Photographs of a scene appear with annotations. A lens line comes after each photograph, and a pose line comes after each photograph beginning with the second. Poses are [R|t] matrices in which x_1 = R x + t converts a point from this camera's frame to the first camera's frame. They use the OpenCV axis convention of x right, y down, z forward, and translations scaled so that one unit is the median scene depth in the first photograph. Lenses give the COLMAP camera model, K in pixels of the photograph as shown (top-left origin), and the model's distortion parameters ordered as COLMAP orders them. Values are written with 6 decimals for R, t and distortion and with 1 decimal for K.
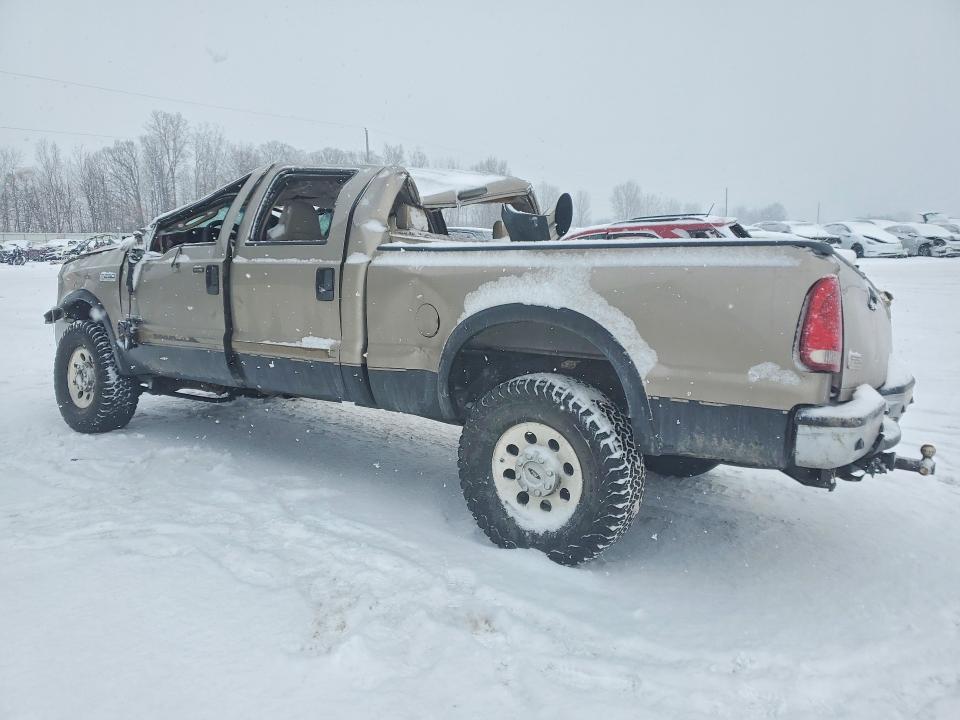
lens RADIAL K [[743.9, 0, 480.0], [0, 743.9, 360.0], [0, 0, 1]] dist [0.011601, 0.006241]
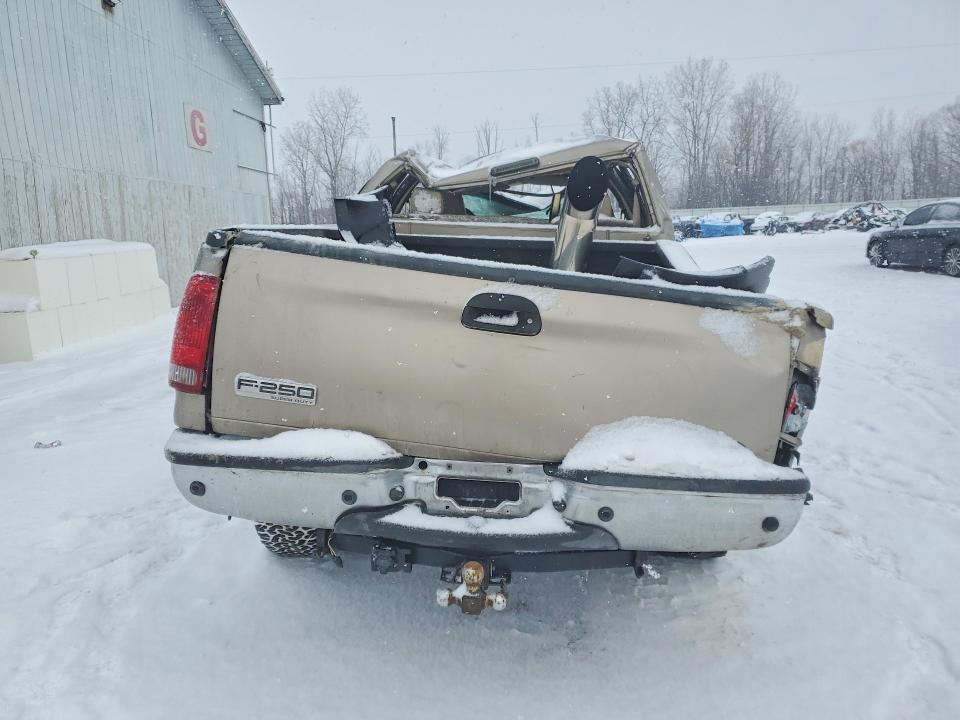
lens RADIAL K [[743.9, 0, 480.0], [0, 743.9, 360.0], [0, 0, 1]] dist [0.011601, 0.006241]
pose [[0.516182, 0.129721, -0.846598, 0.821941], [-0.093357, 0.991096, 0.094941, -0.078184], [0.851376, 0.030029, 0.523696, 0.531095]]
